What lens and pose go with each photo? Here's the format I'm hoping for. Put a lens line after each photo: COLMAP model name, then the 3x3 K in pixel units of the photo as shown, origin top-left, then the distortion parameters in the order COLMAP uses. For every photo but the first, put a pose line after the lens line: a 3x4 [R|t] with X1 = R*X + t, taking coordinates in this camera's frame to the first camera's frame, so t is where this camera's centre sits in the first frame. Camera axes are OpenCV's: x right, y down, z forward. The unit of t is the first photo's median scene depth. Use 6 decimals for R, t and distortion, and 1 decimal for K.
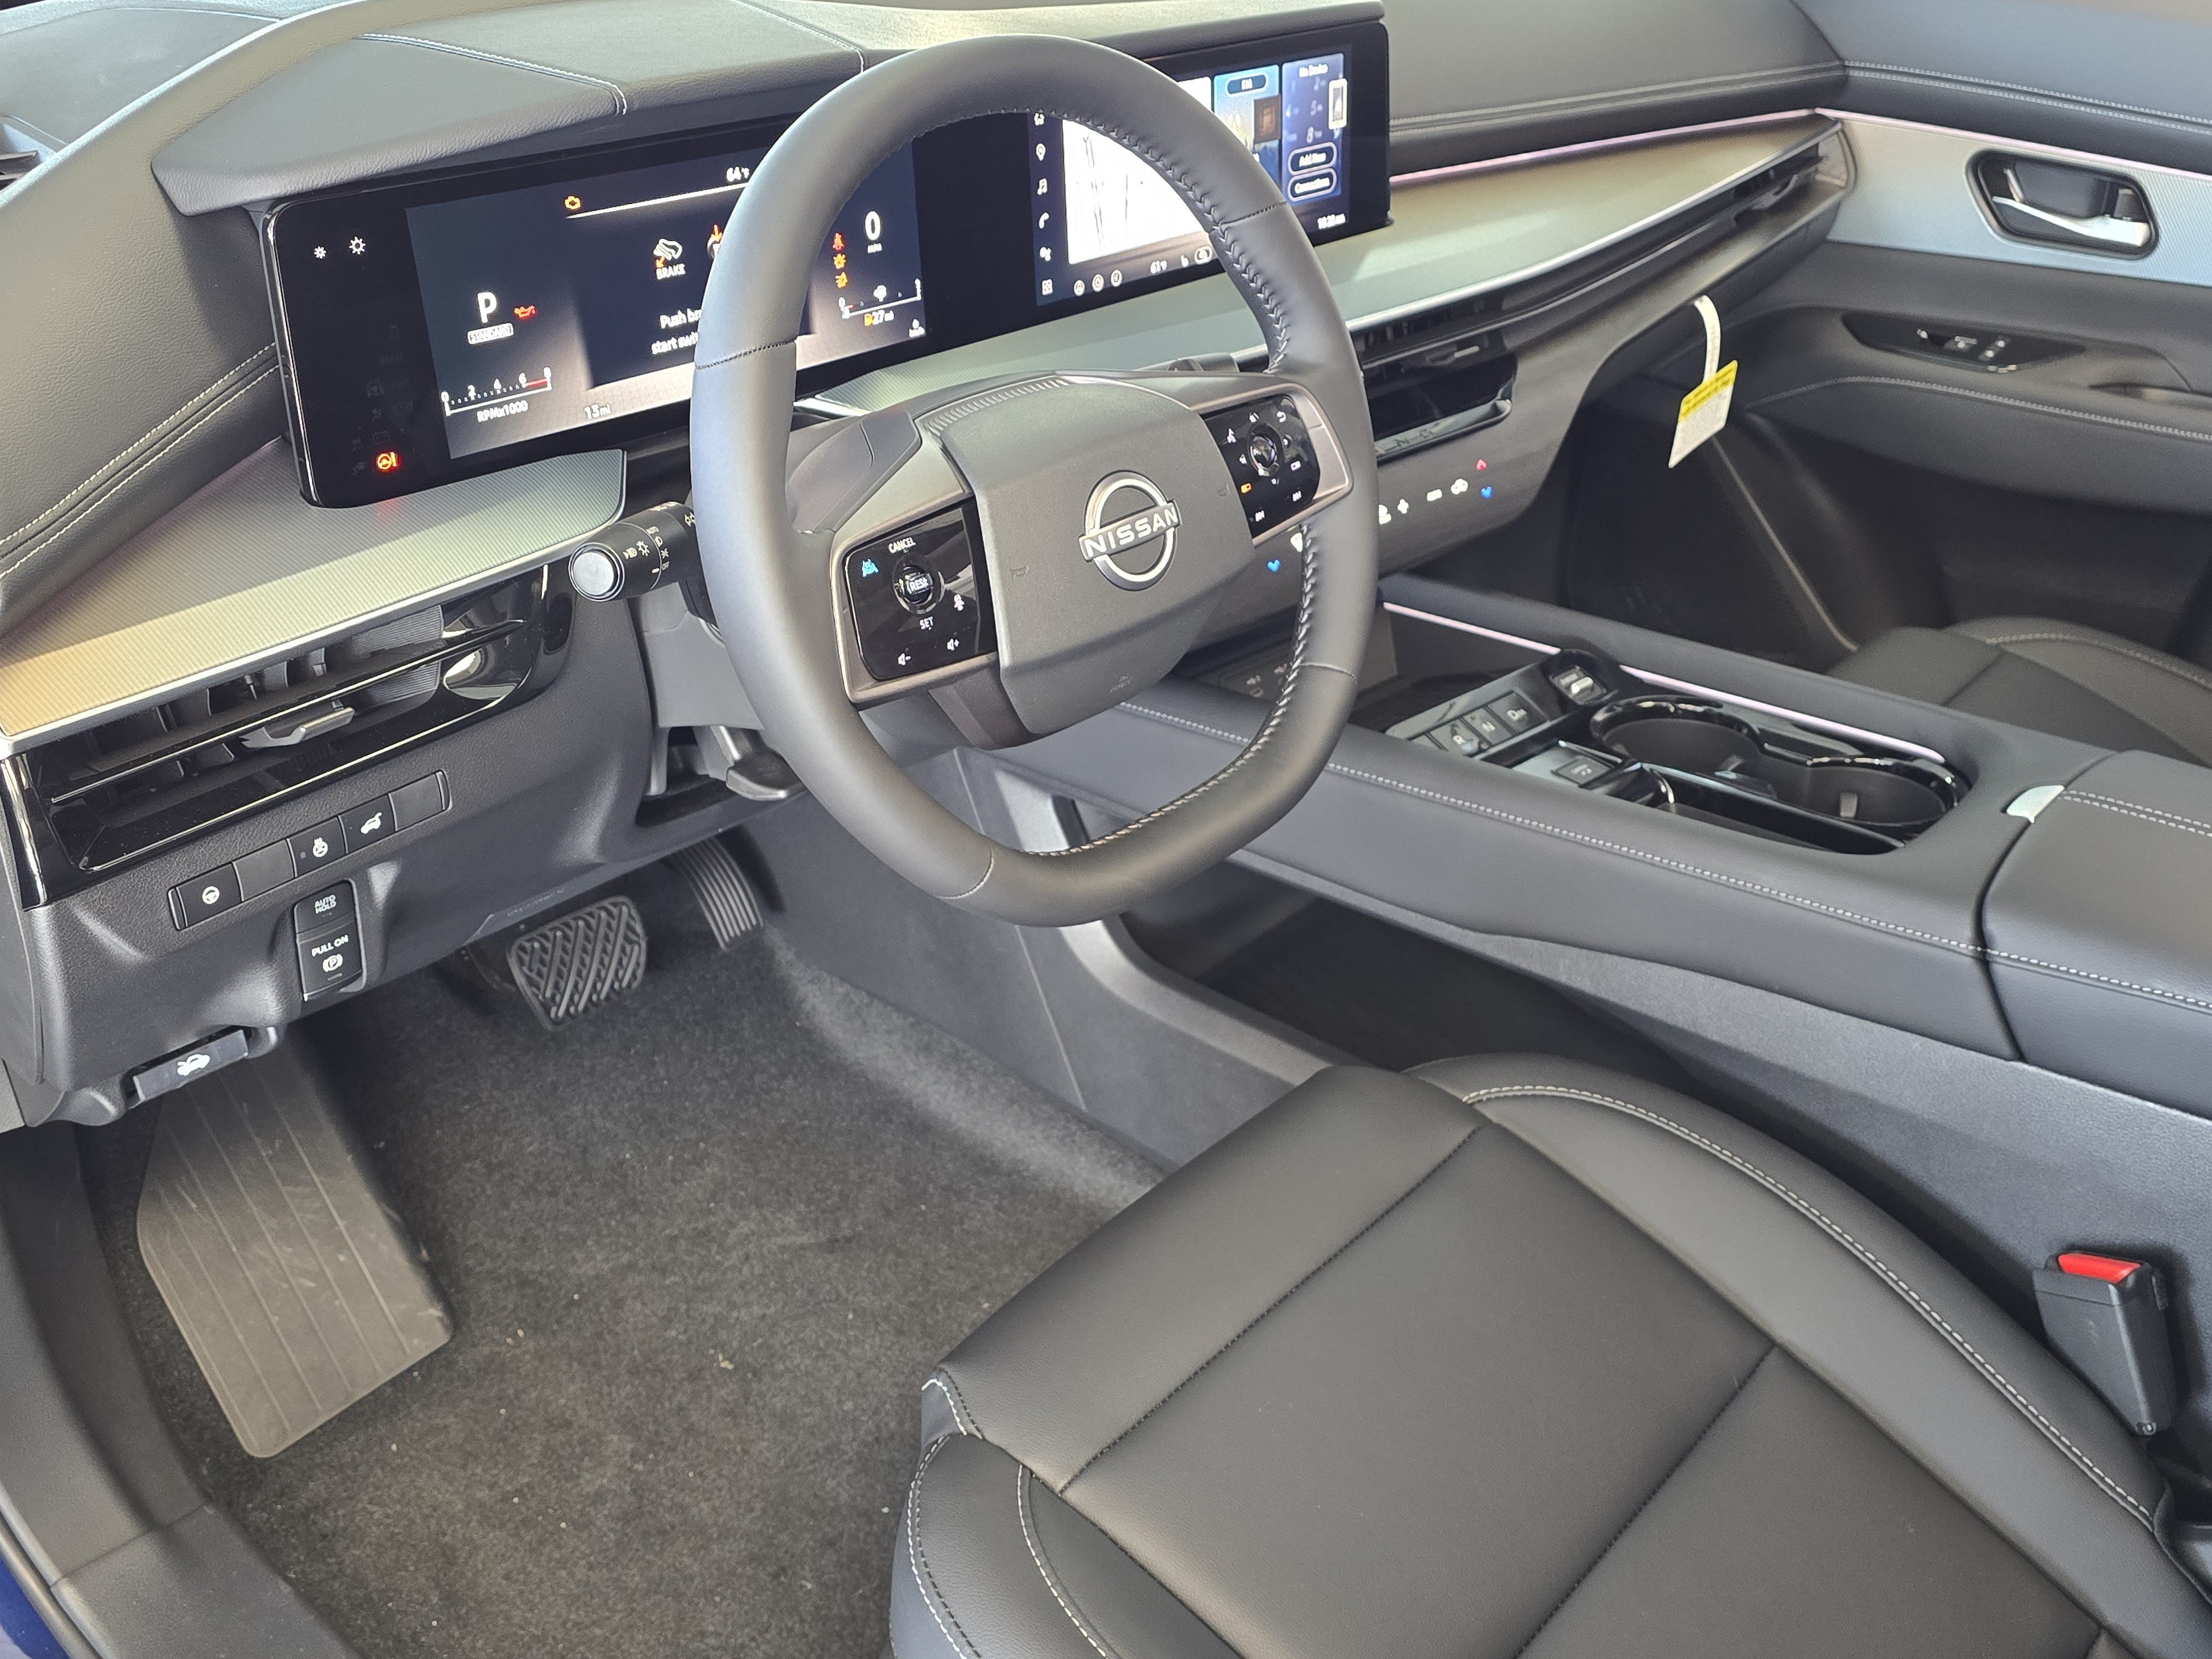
lens RADIAL K [[2091.1, 0, 1106.0], [0, 2091.1, 829.5], [0, 0, 1]] dist [0.129246, -0.316947]
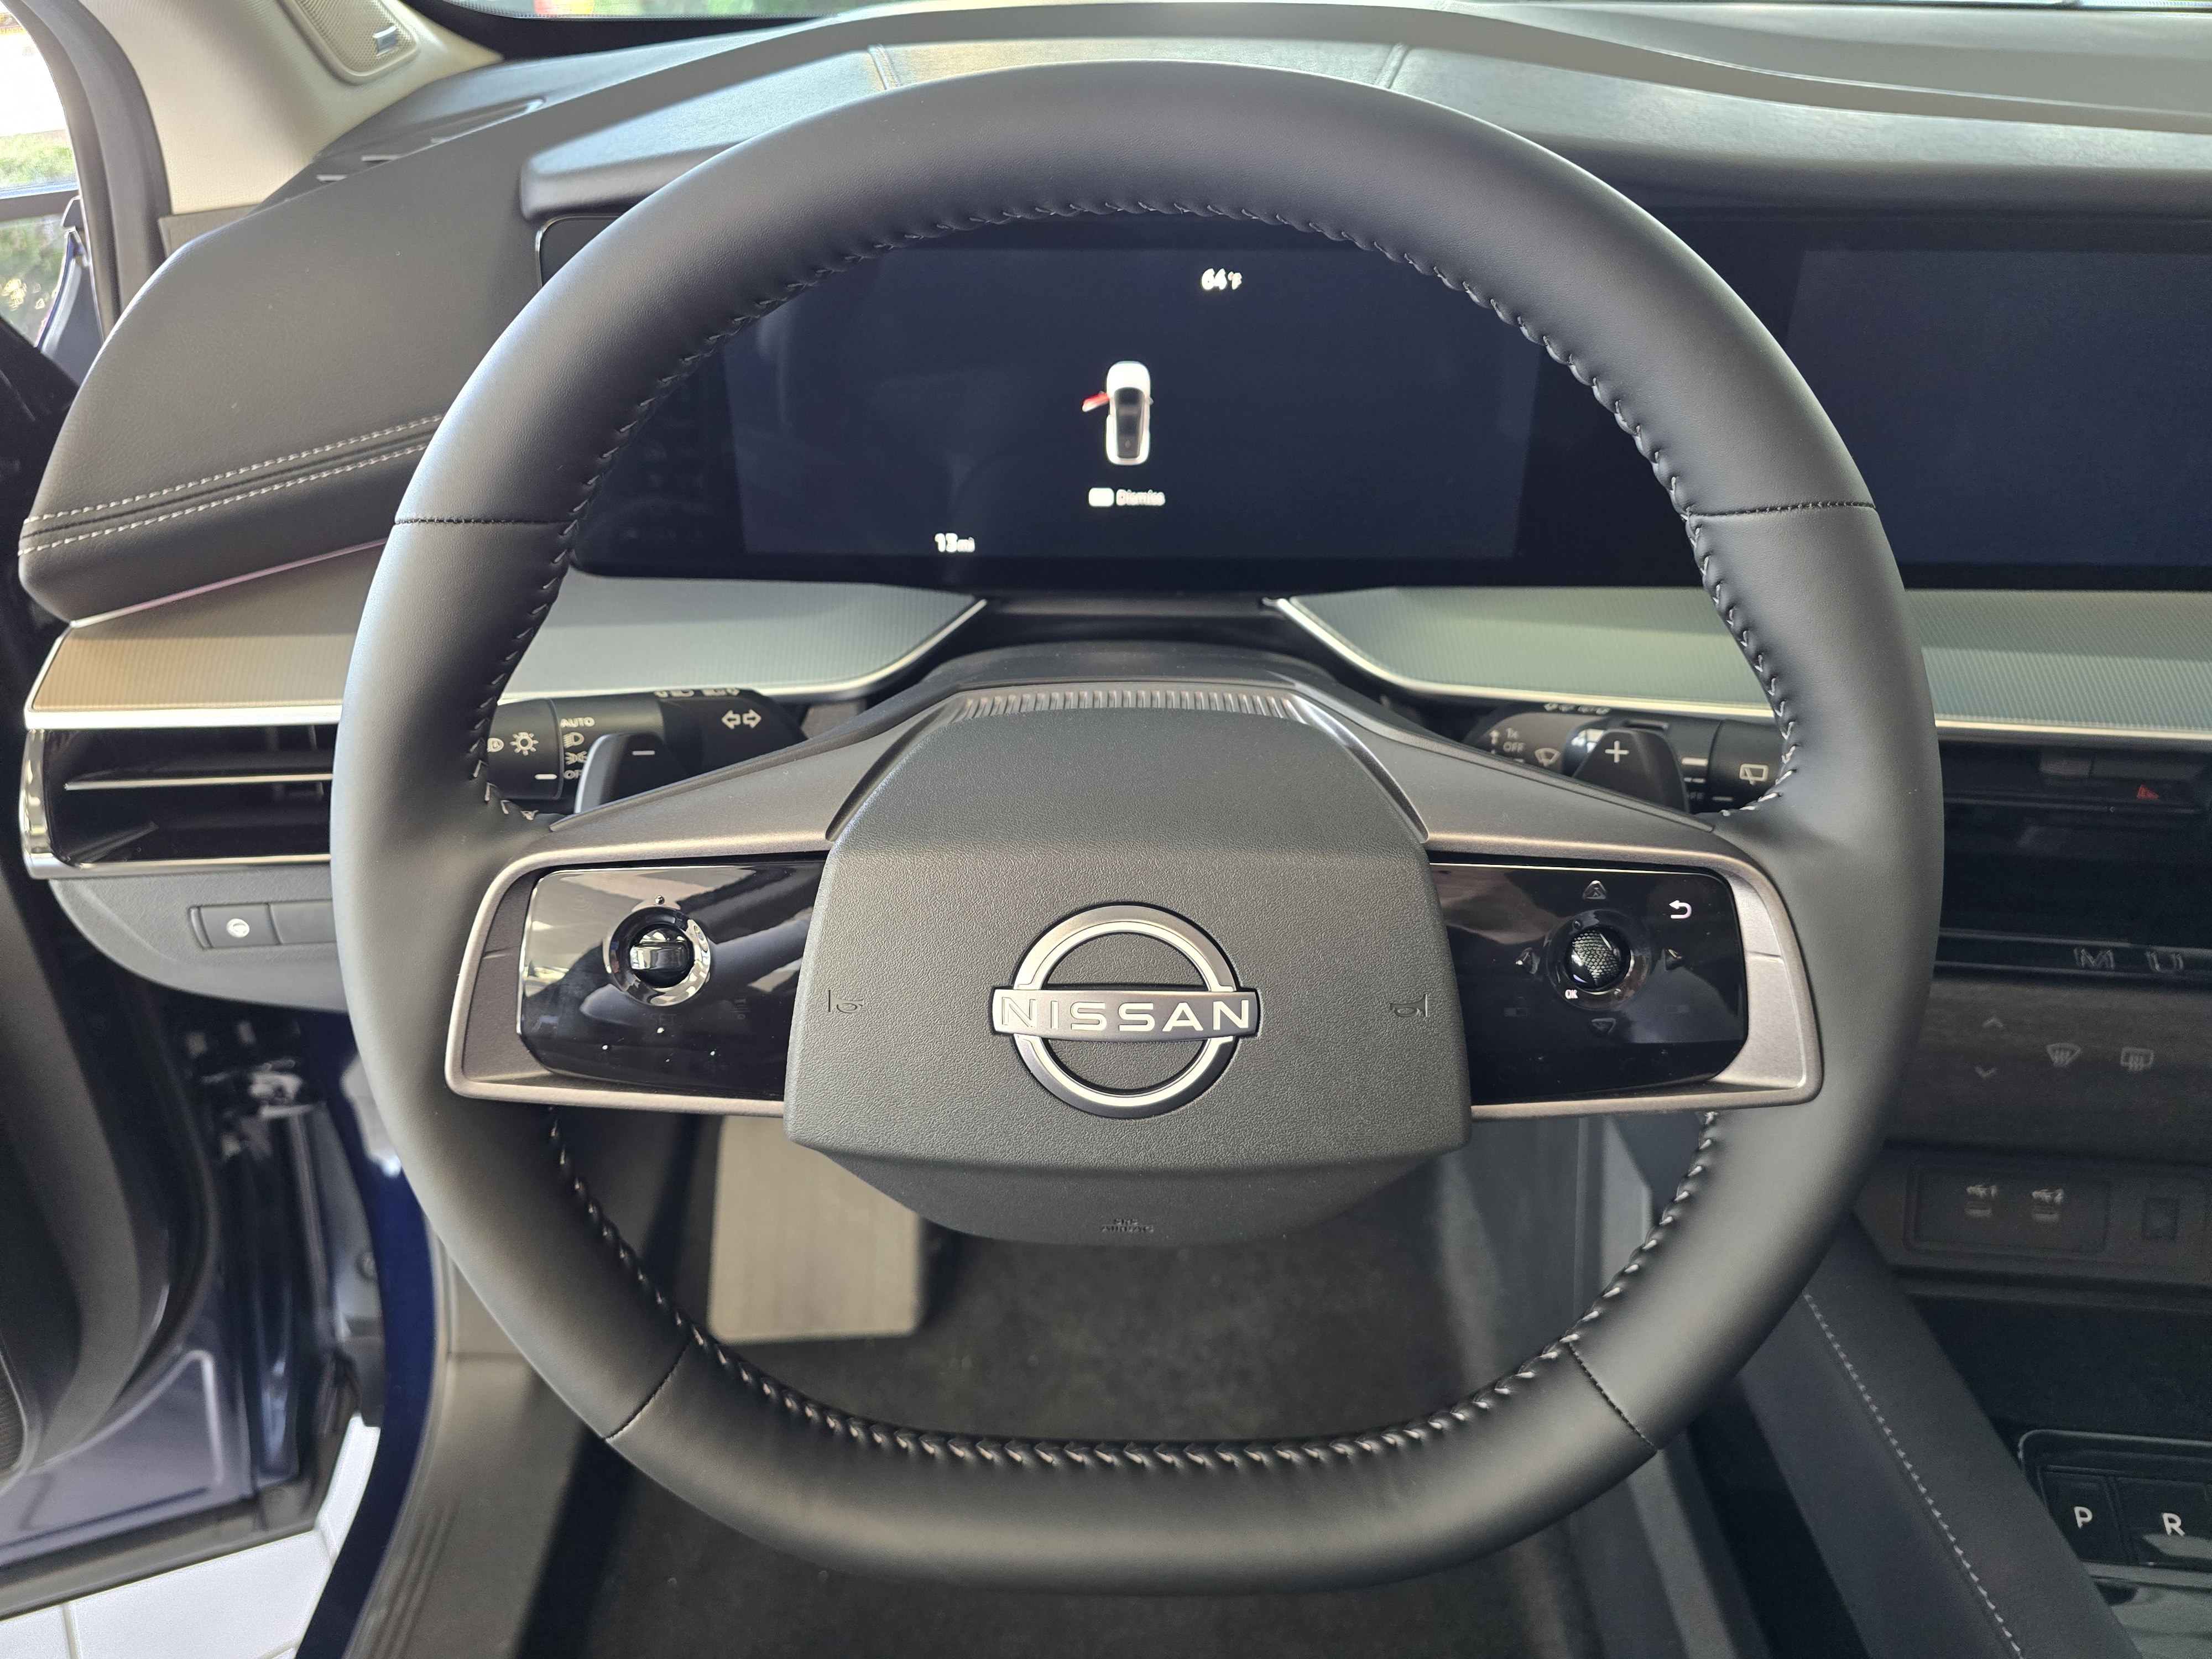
lens RADIAL K [[1518.5, 0, 1093.9], [0, 1518.5, 827.2], [0, 0, 1]] dist [0.071421, -0.093066]
pose [[0.659277, 0.383412, -0.646799, 0.179541], [-0.354993, 0.917030, 0.181759, -0.190069], [0.662822, 0.109780, 0.740685, 0.524848]]
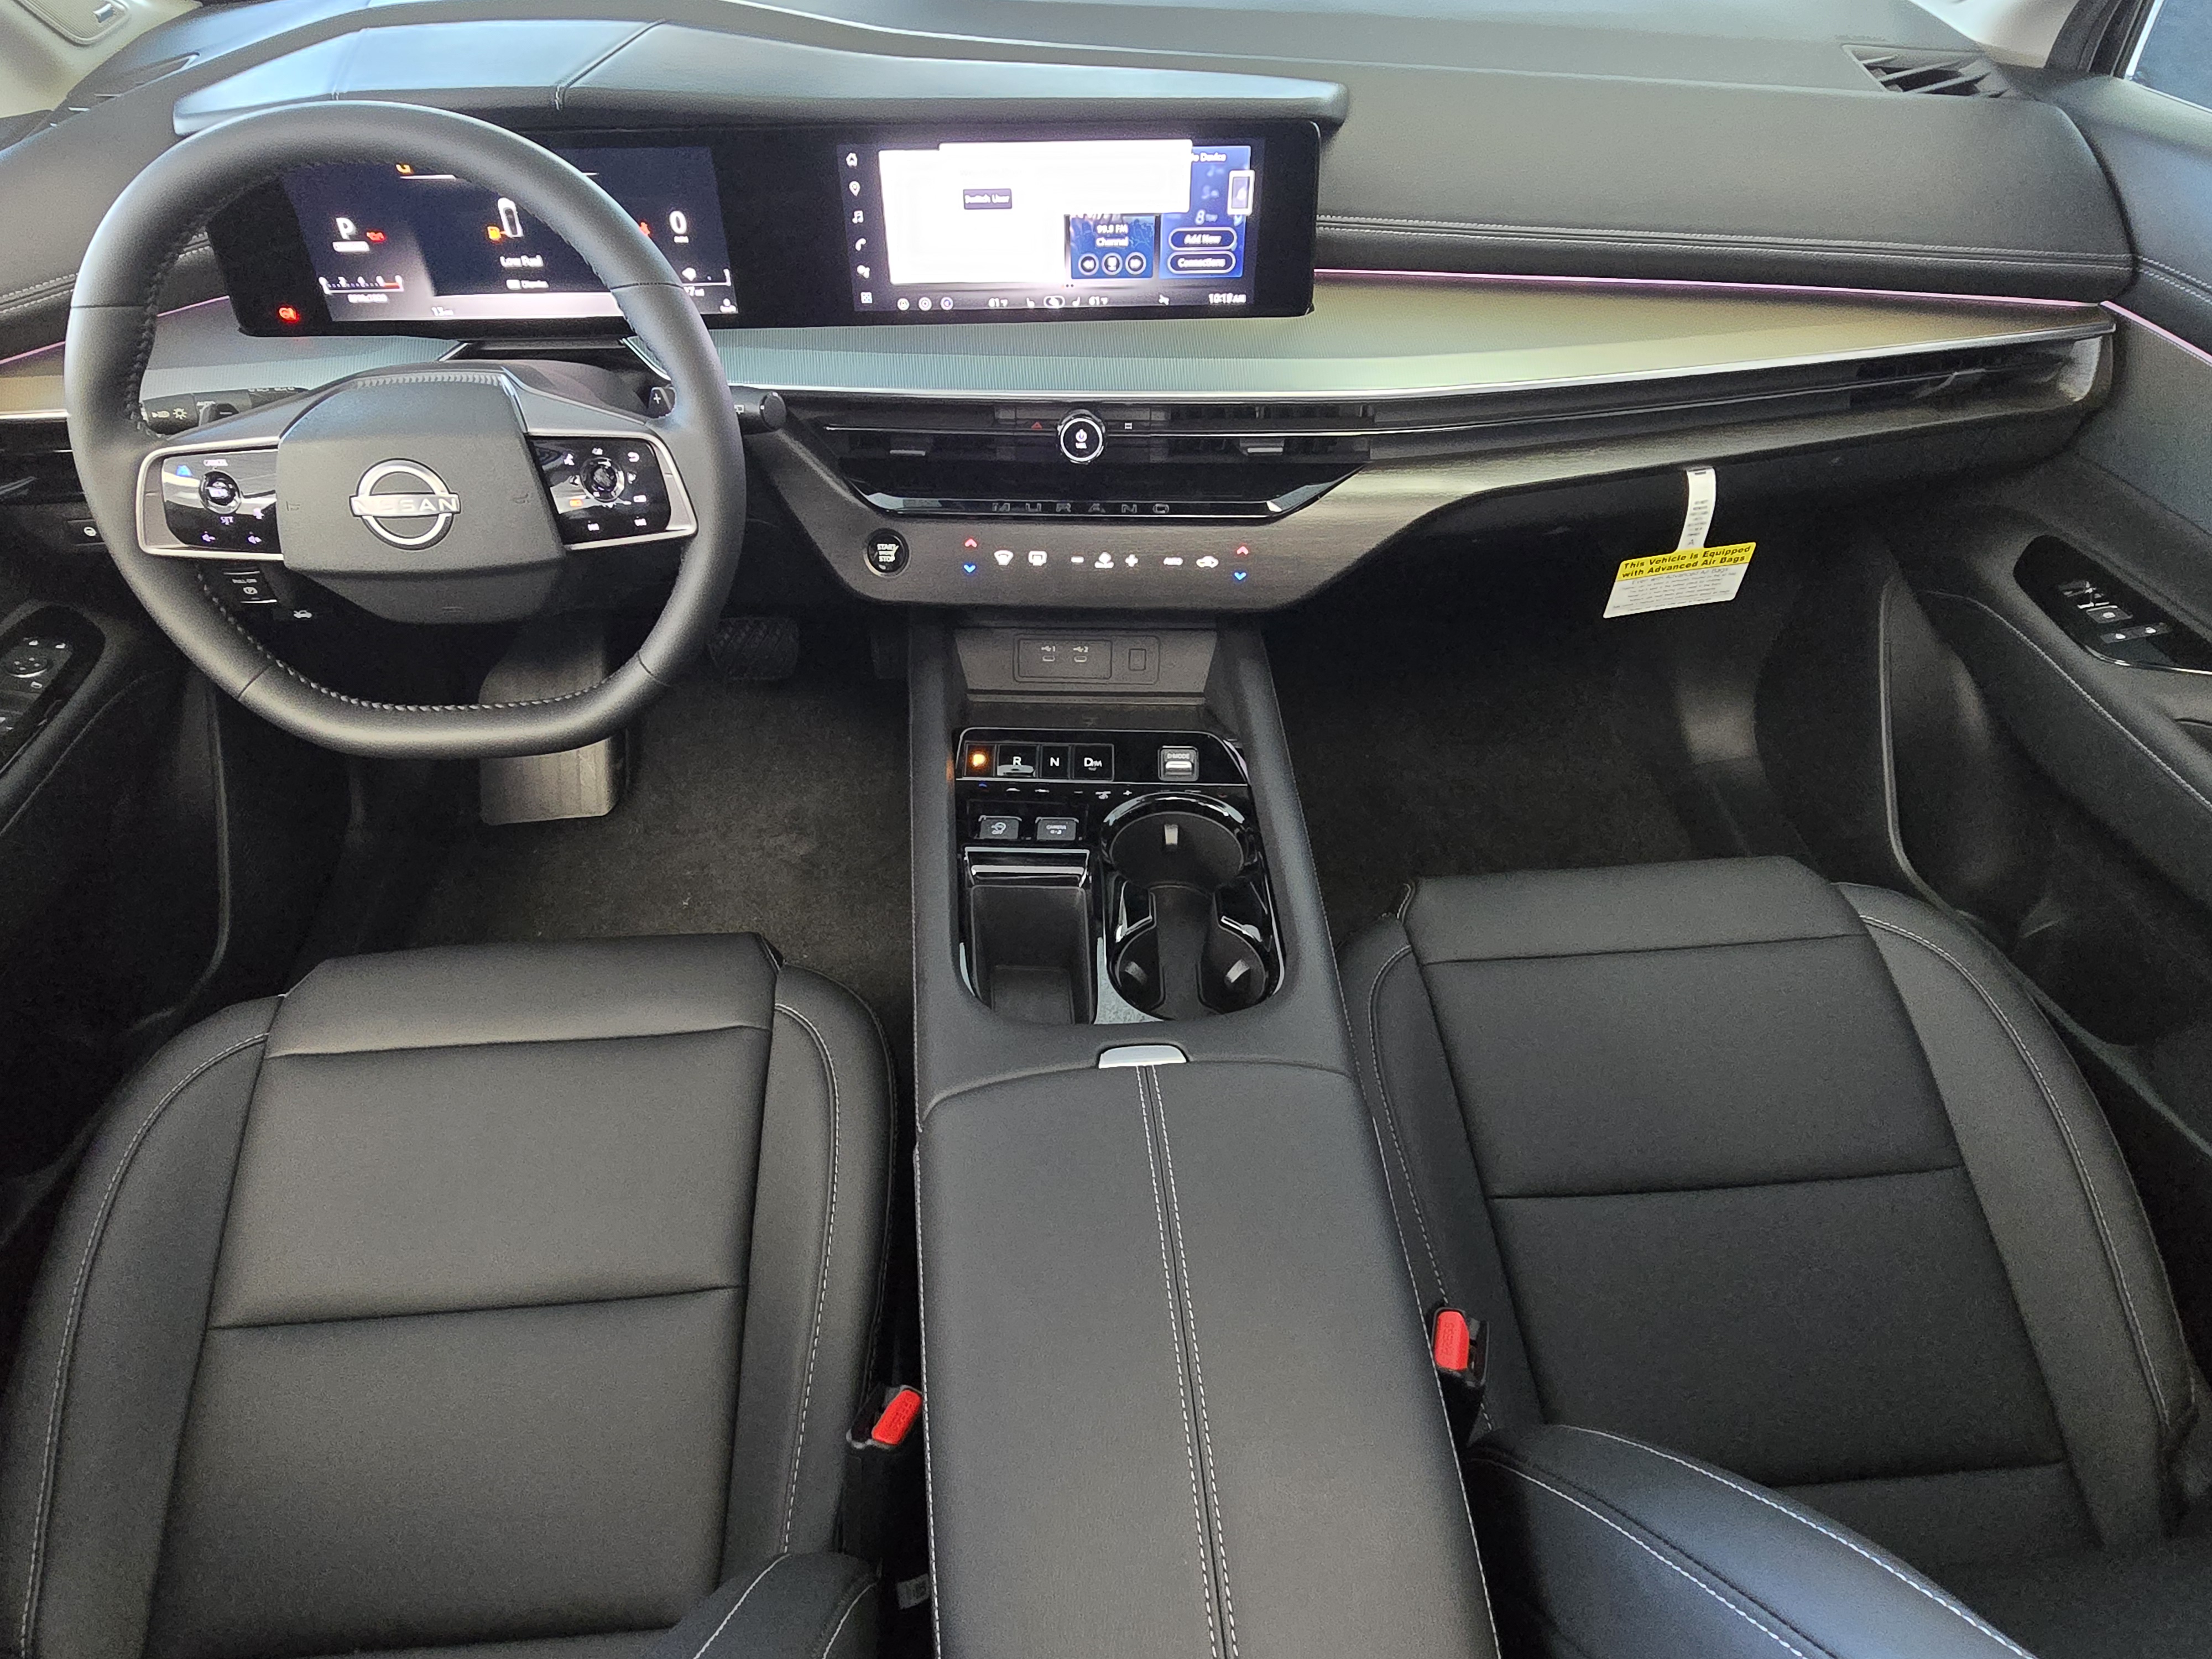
lens RADIAL K [[1311.4, 0, 1076.4], [0, 1311.4, 825.6], [0, 0, 1]] dist [0.000220, -0.000858]
pose [[0.705304, 0.465579, -0.534587, 0.644498], [-0.328789, 0.882927, 0.335167, -0.287916], [0.628048, -0.060628, 0.775809, 0.452519]]
